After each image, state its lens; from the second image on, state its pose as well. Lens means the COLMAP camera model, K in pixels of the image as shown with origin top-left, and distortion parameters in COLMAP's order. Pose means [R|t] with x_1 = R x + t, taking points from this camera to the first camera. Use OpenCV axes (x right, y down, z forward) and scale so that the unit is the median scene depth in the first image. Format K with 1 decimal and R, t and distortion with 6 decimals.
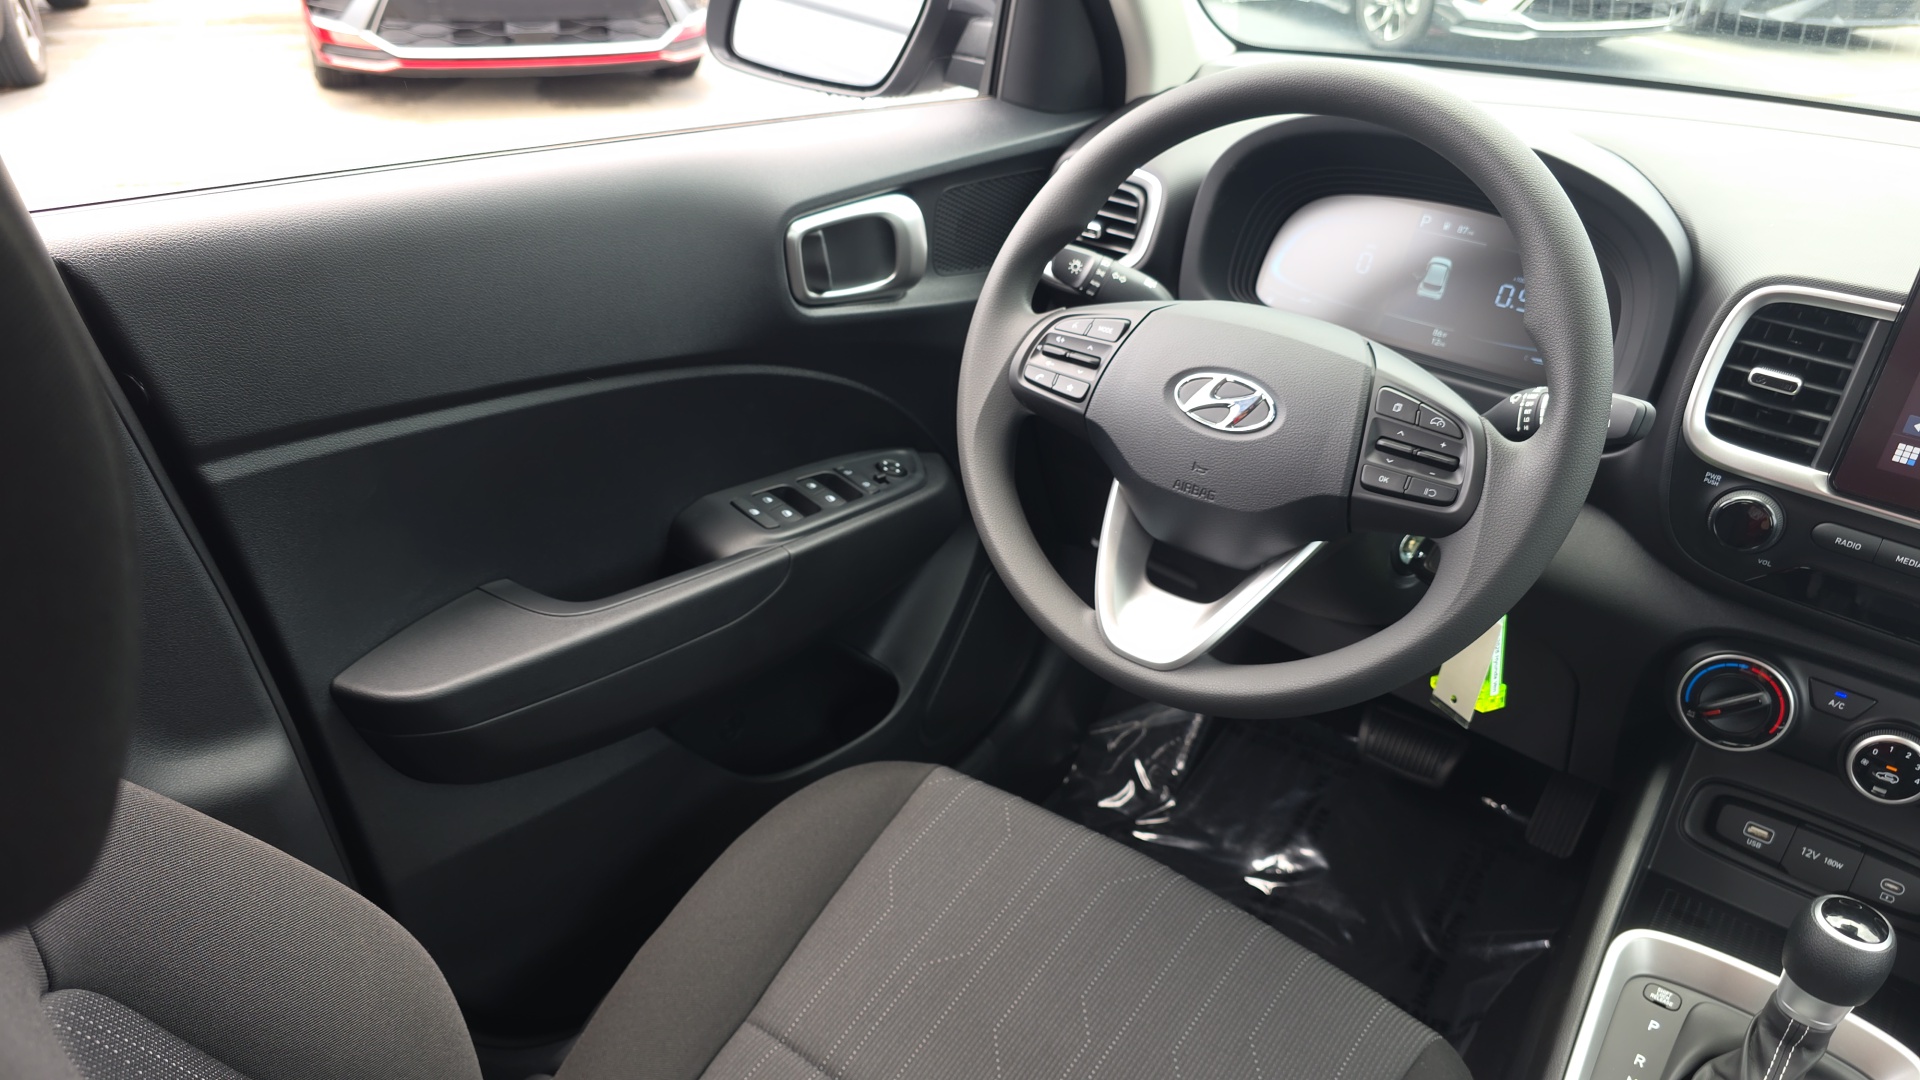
lens RADIAL K [[1301.2, 0, 940.5], [0, 1301.2, 574.9], [0, 0, 1]] dist [0.049638, -0.052890]
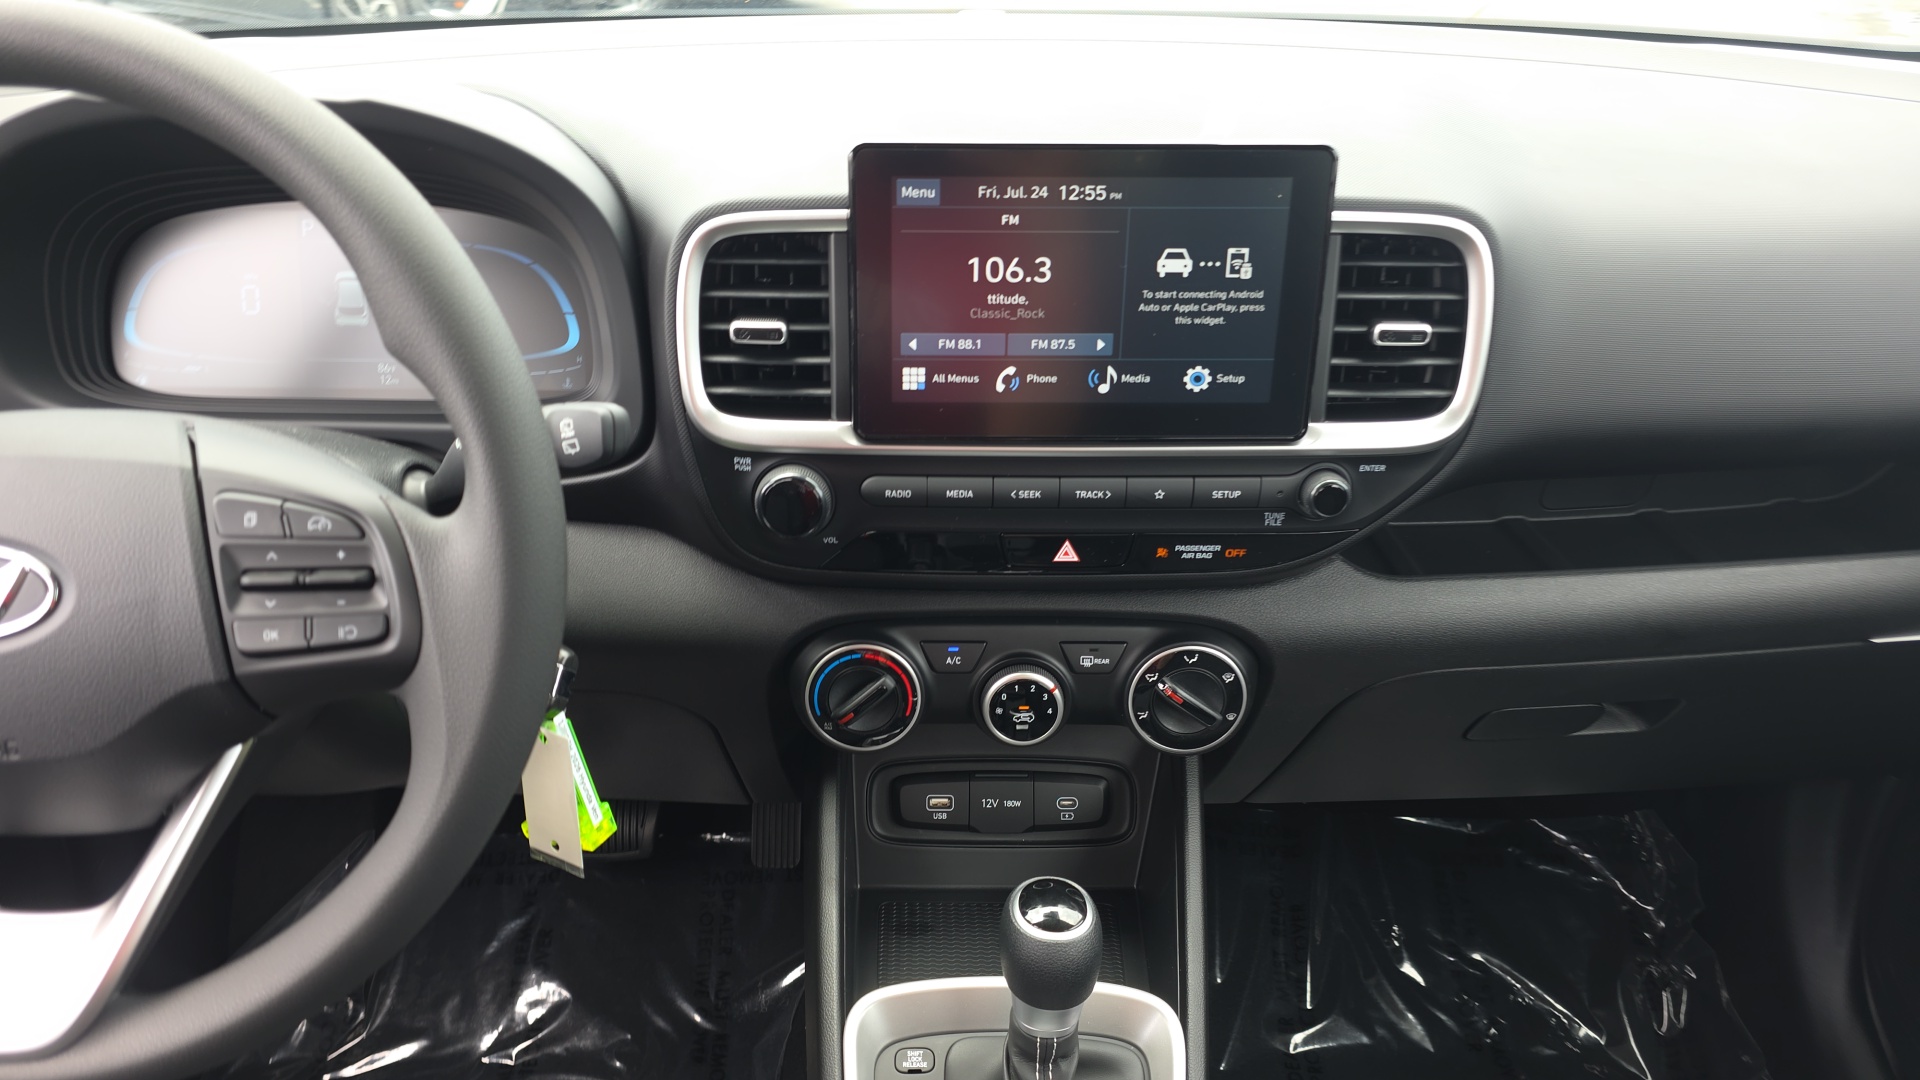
lens RADIAL K [[1276.8, 0, 910.6], [0, 1276.8, 585.1], [0, 0, 1]] dist [0.056347, -0.055622]
pose [[0.786932, -0.344411, 0.511976, 0.230460], [0.346578, 0.933192, 0.095059, -0.040766], [-0.510512, 0.102634, 0.853724, 0.269326]]
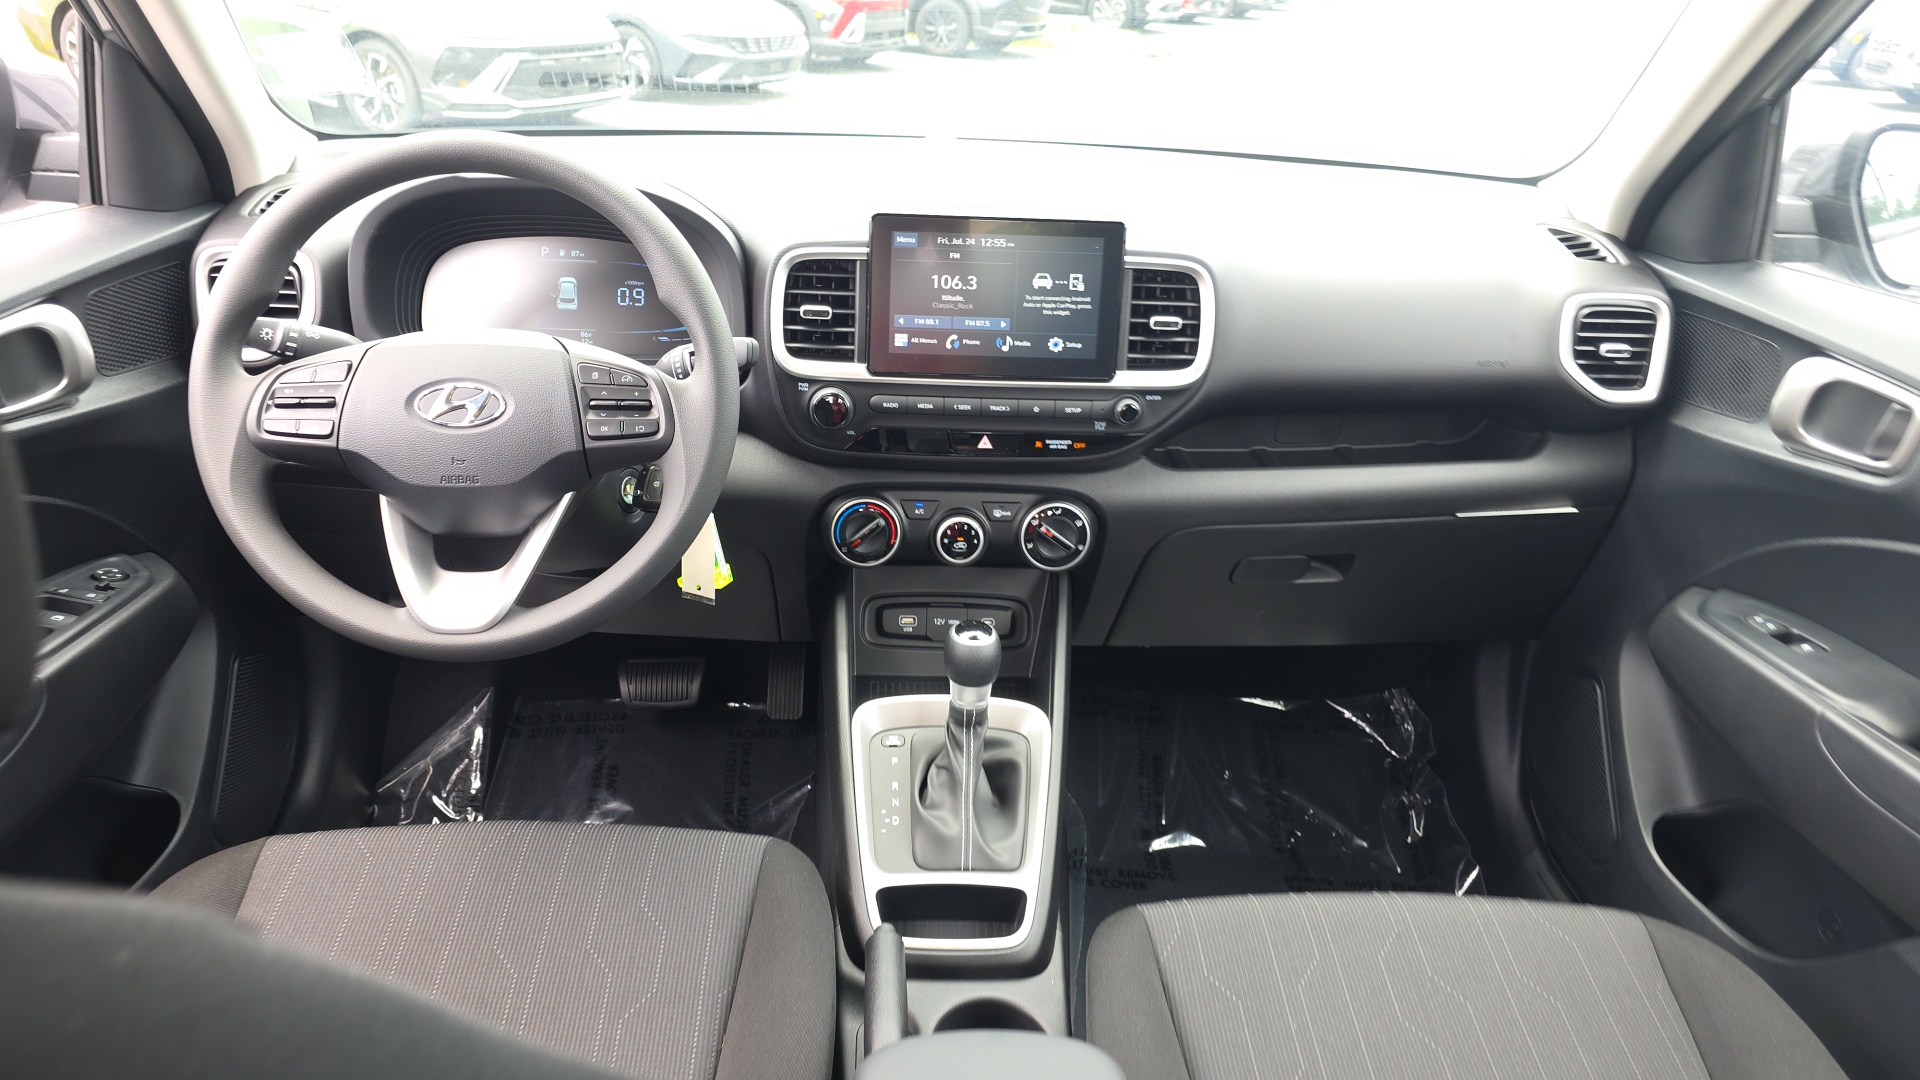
lens RADIAL K [[1284.7, 0, 929.4], [0, 1284.7, 531.3], [0, 0, 1]] dist [0.061021, -0.068003]
pose [[0.764412, -0.279851, 0.580825, -0.168445], [0.327035, 0.944688, 0.024762, 0.085514], [-0.555628, 0.171022, 0.813651, -0.196108]]
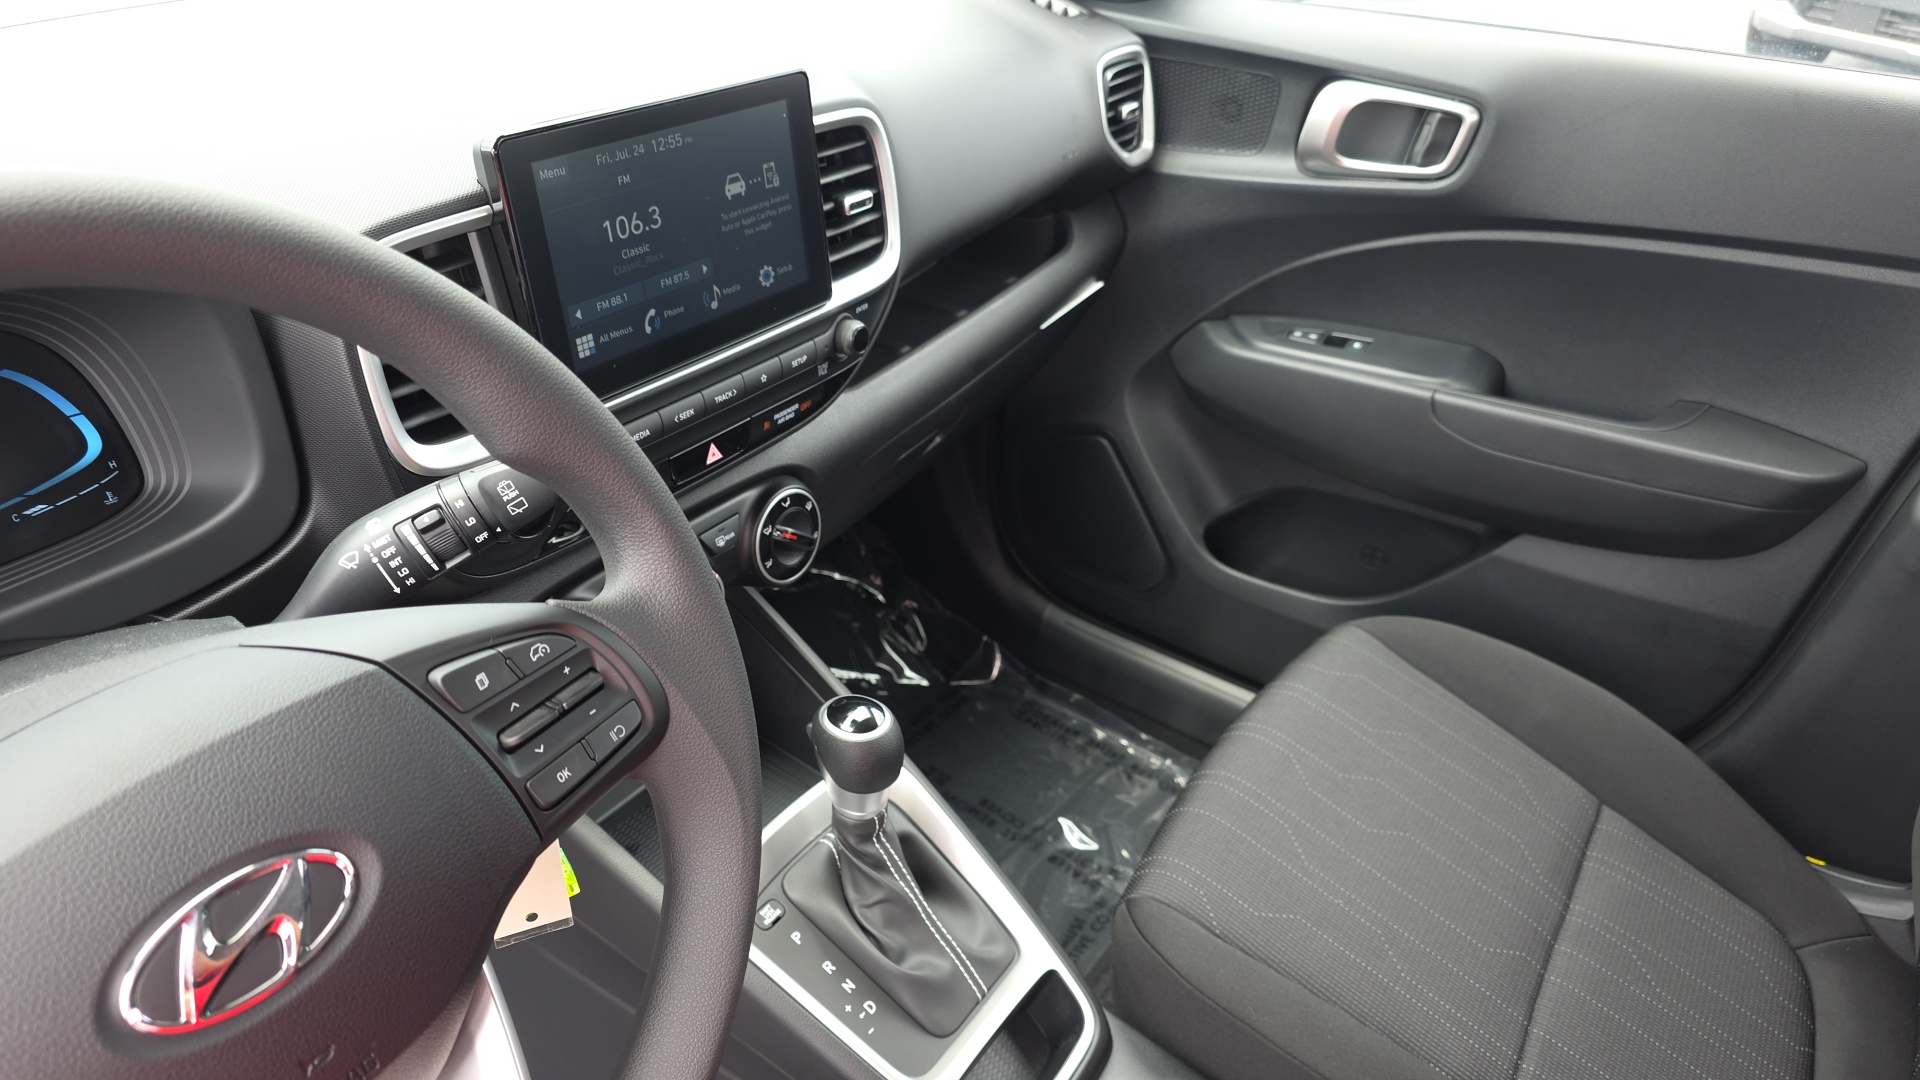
lens RADIAL K [[1317.4, 0, 960.0], [0, 1317.4, 540.0], [0, 0, 1]] dist [0.062074, -0.054592]
pose [[-0.069480, -0.576100, 0.814421, -0.085340], [0.444043, 0.713197, 0.542379, -0.333765], [-0.893307, 0.399323, 0.206260, 0.569911]]
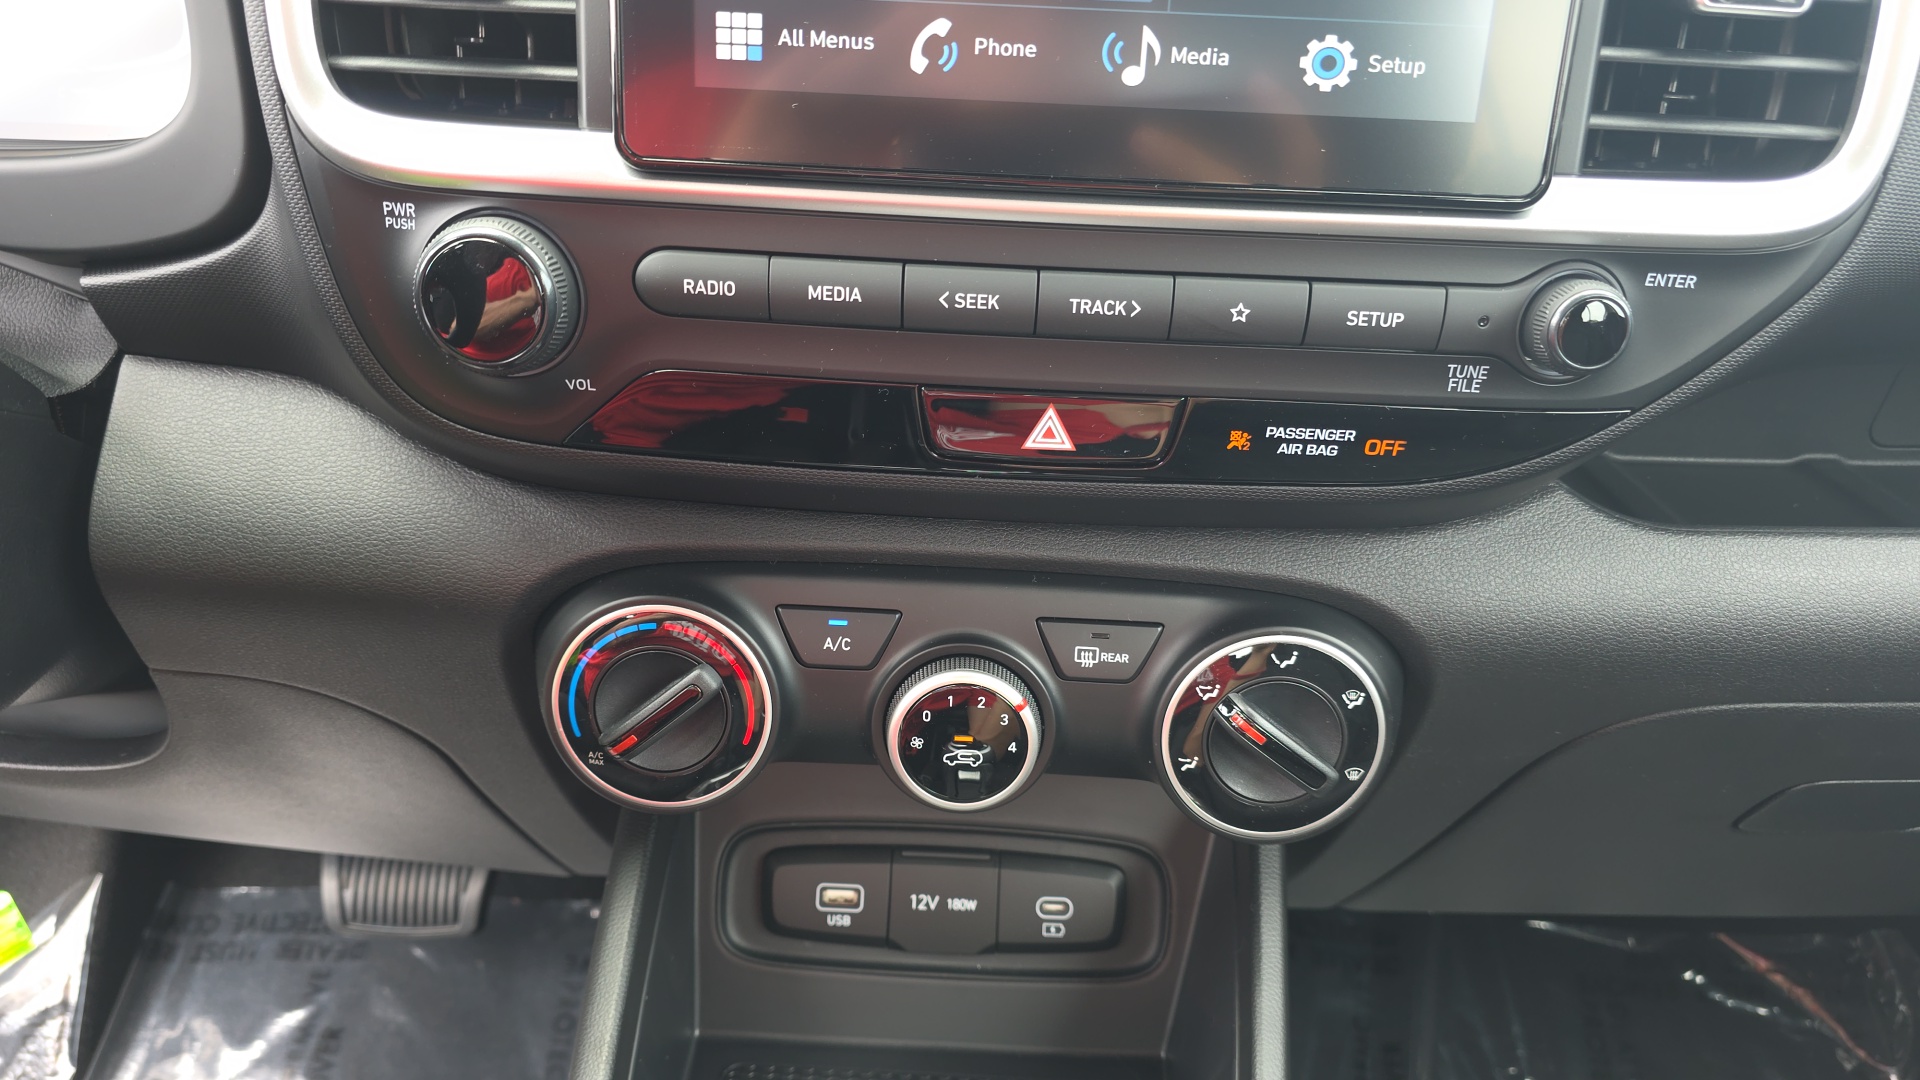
lens RADIAL K [[1287.1, 0, 948.3], [0, 1287.1, 544.5], [0, 0, 1]] dist [0.039125, -0.070535]
pose [[0.802931, -0.277442, 0.527568, 0.471510], [0.304252, 0.951853, 0.037512, 0.058072], [-0.512574, 0.130394, 0.848684, 0.573448]]
